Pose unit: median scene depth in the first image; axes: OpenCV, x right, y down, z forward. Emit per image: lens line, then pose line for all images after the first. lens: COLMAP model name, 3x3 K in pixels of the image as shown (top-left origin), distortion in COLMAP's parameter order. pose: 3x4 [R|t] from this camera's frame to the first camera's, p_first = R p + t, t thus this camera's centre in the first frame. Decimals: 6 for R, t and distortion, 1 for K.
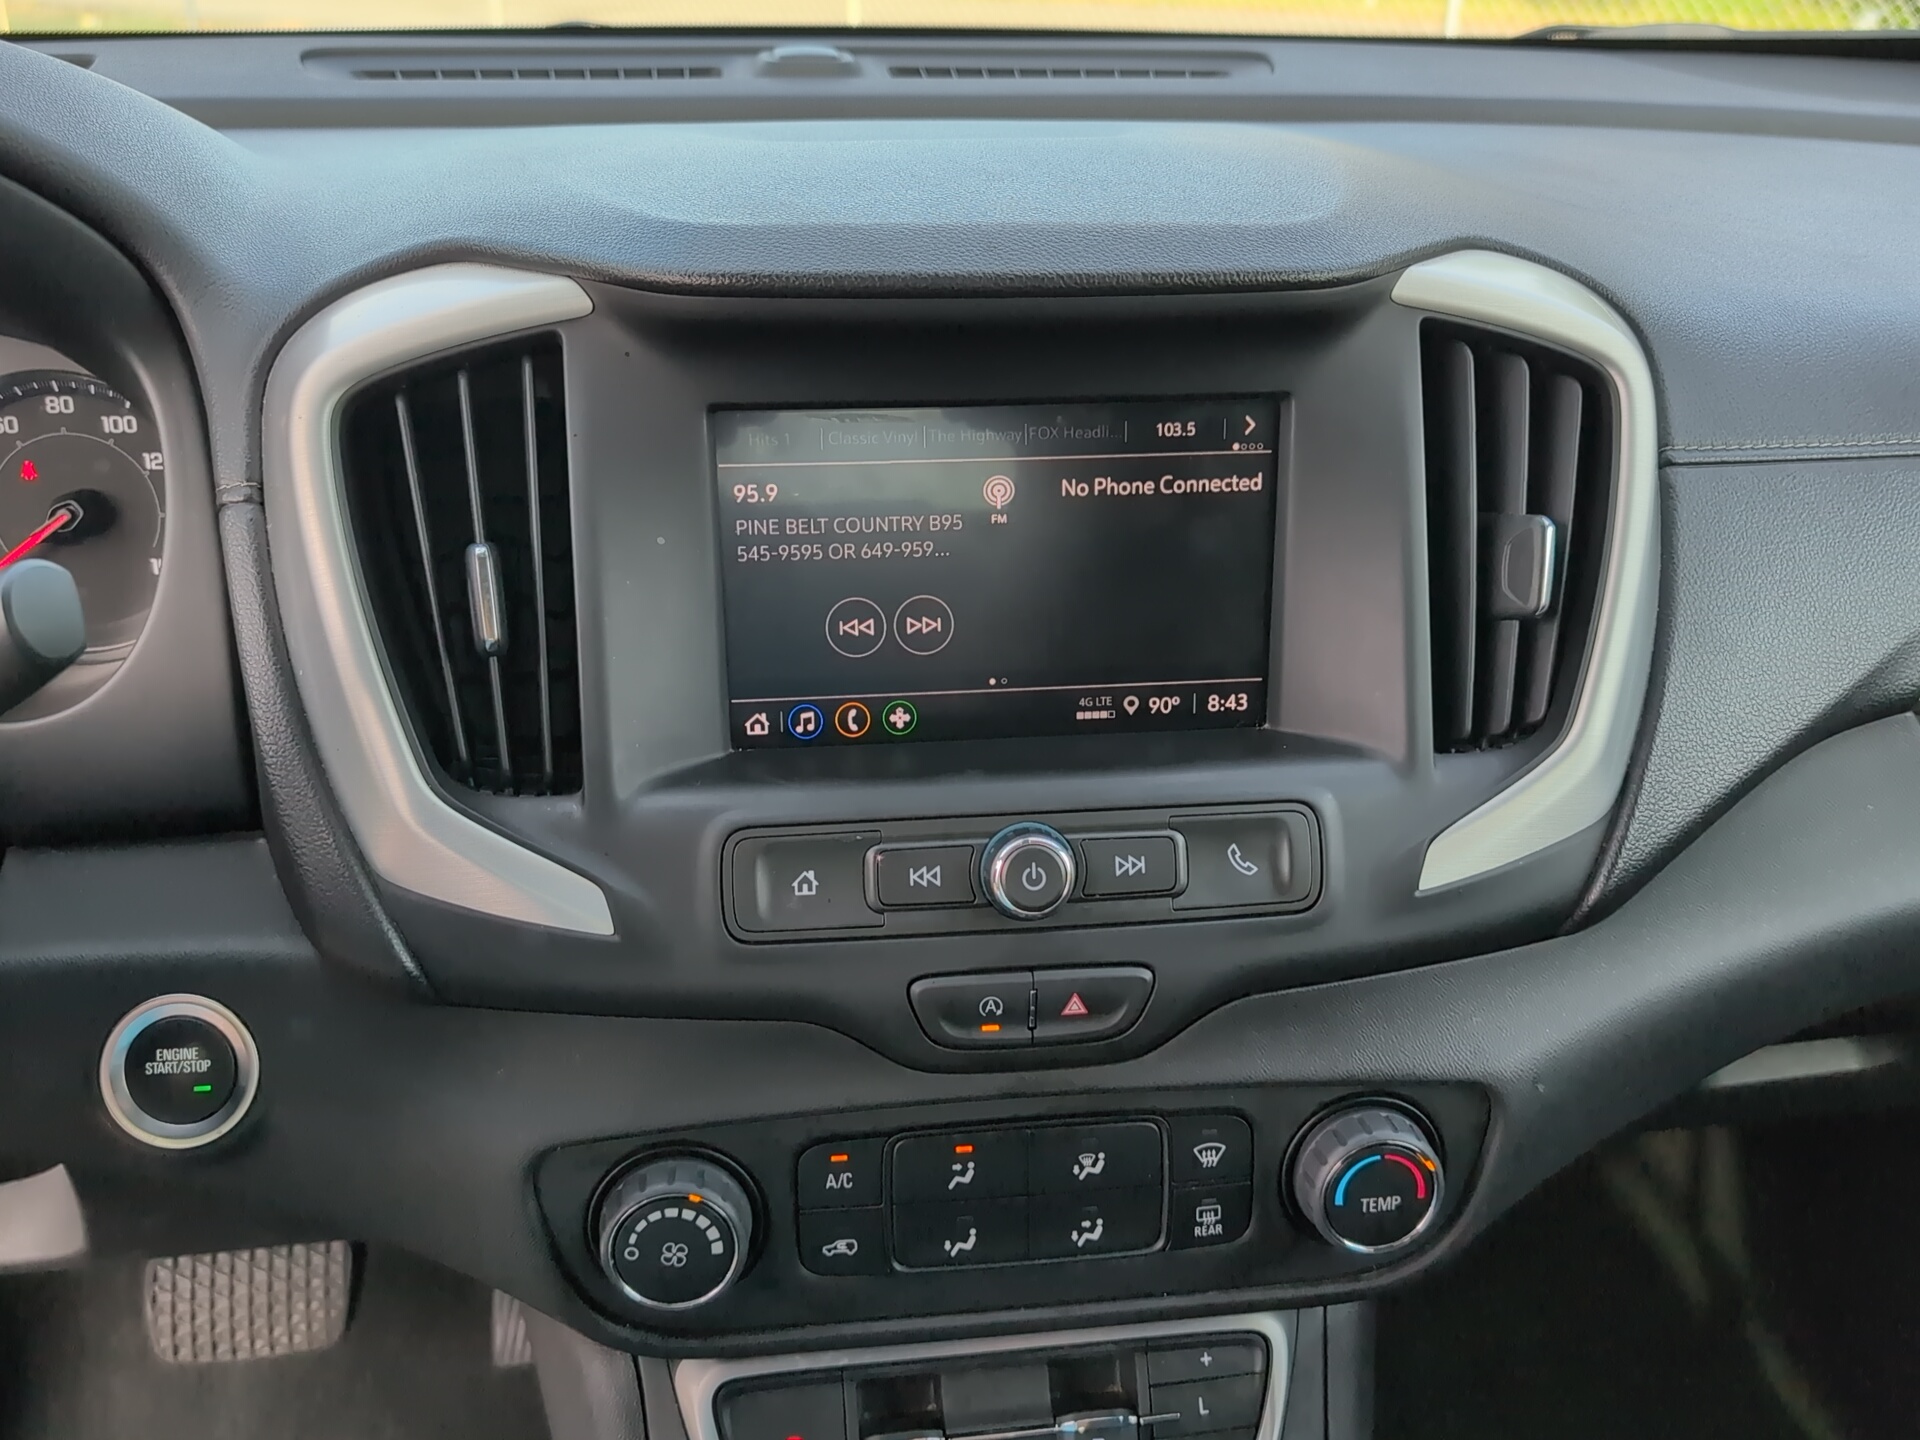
lens RADIAL K [[1595.3, 0, 960.0], [0, 1595.3, 720.0], [0, 0, 1]] dist [-0.000704, -0.200019]
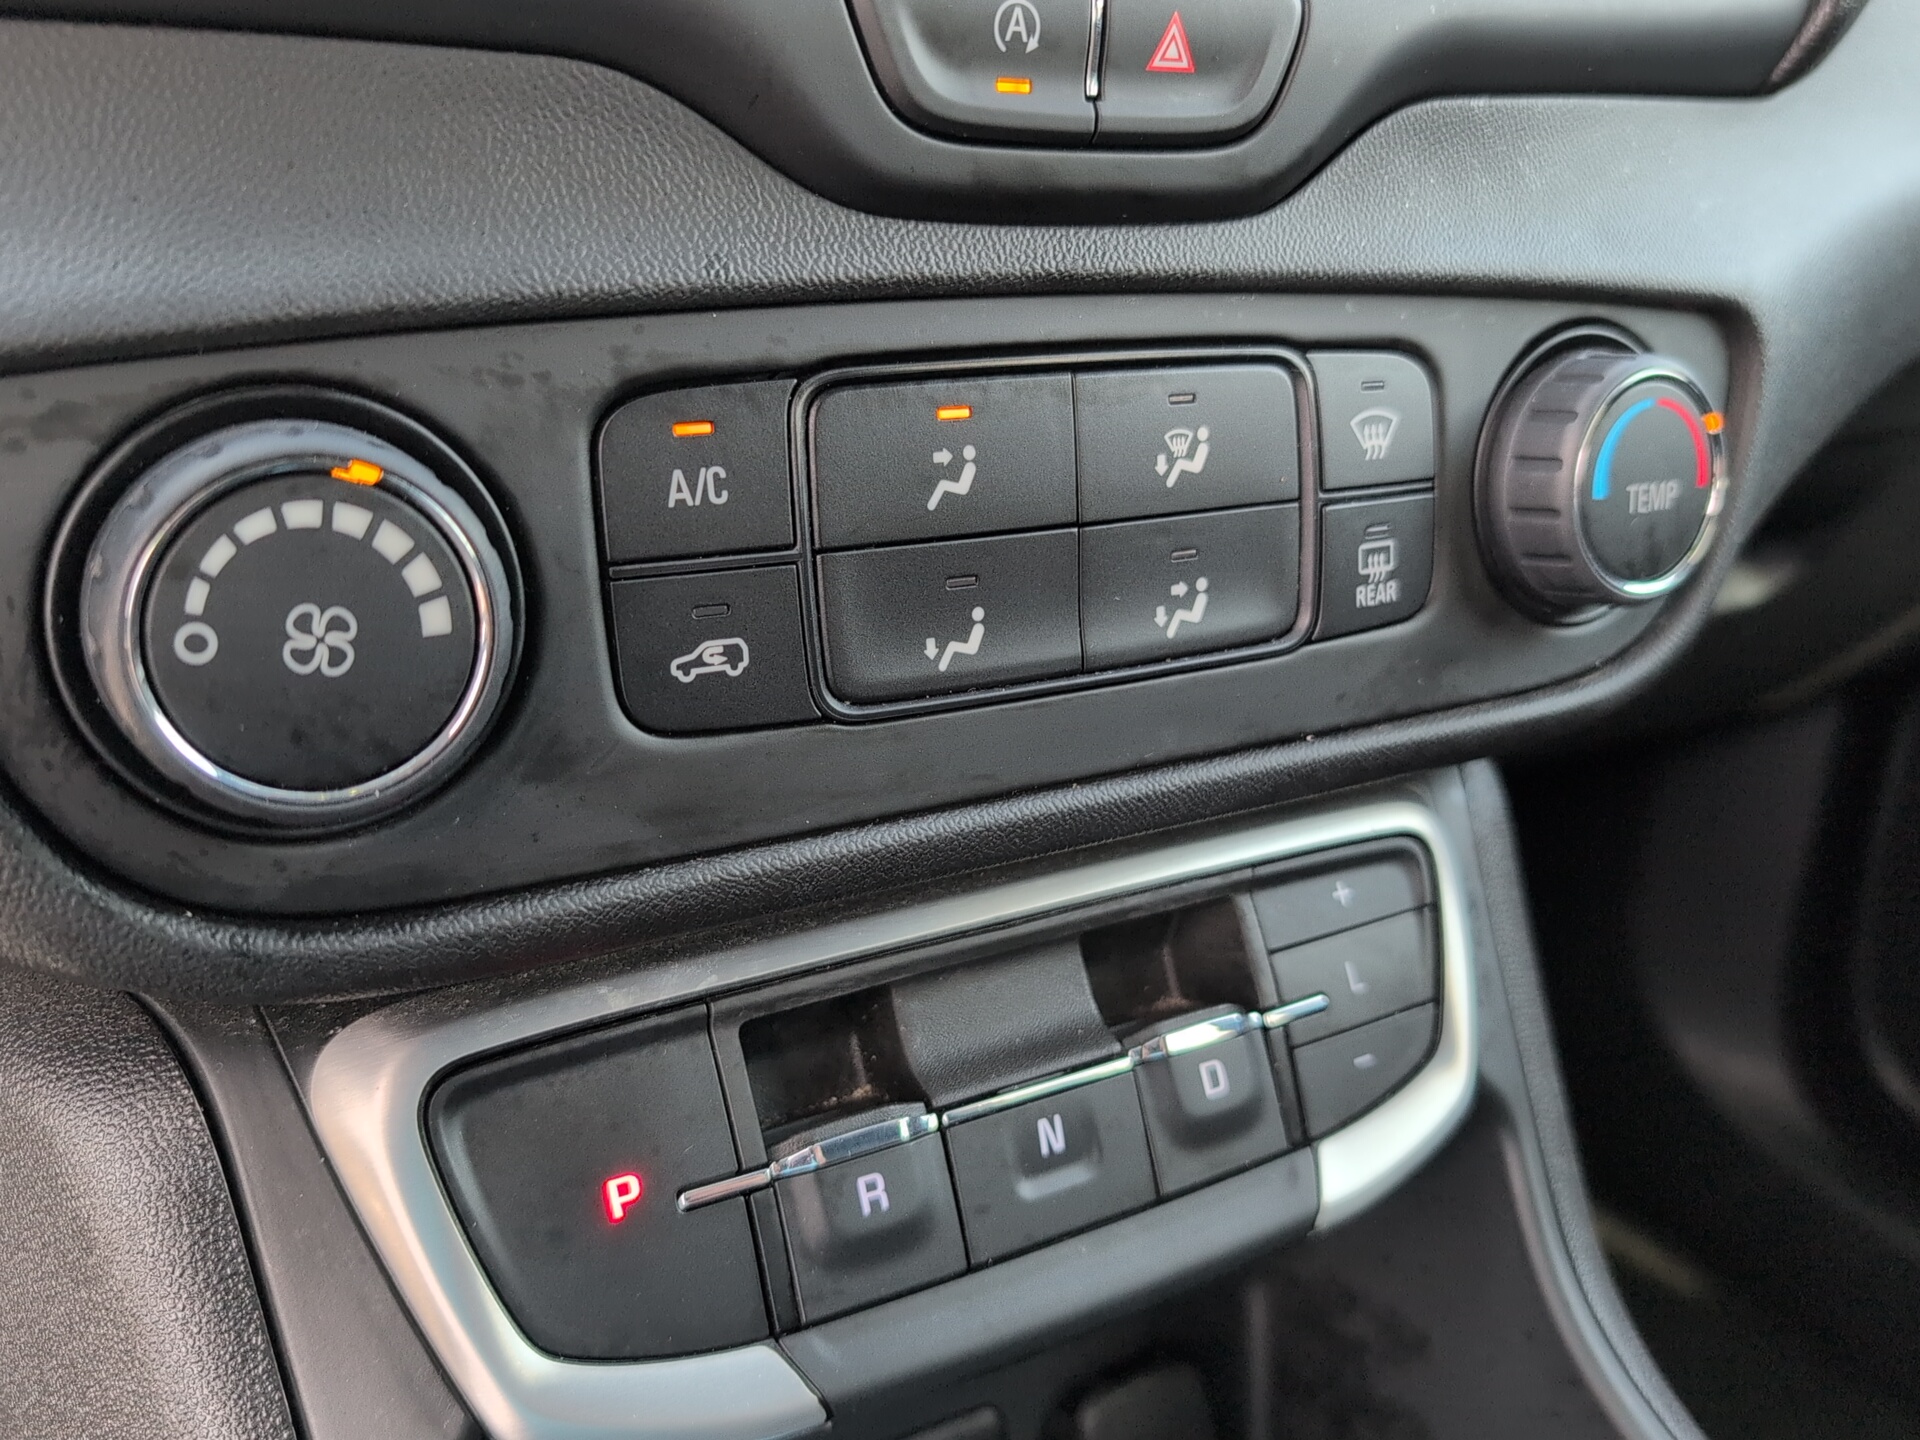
lens RADIAL K [[1595.3, 0, 960.0], [0, 1595.3, 720.0], [0, 0, 1]] dist [-0.000704, -0.200019]
pose [[0.923548, -0.111143, 0.367022, -0.173055], [0.118061, 0.993000, 0.003625, 0.356784], [-0.364856, 0.039983, 0.930205, 0.585191]]
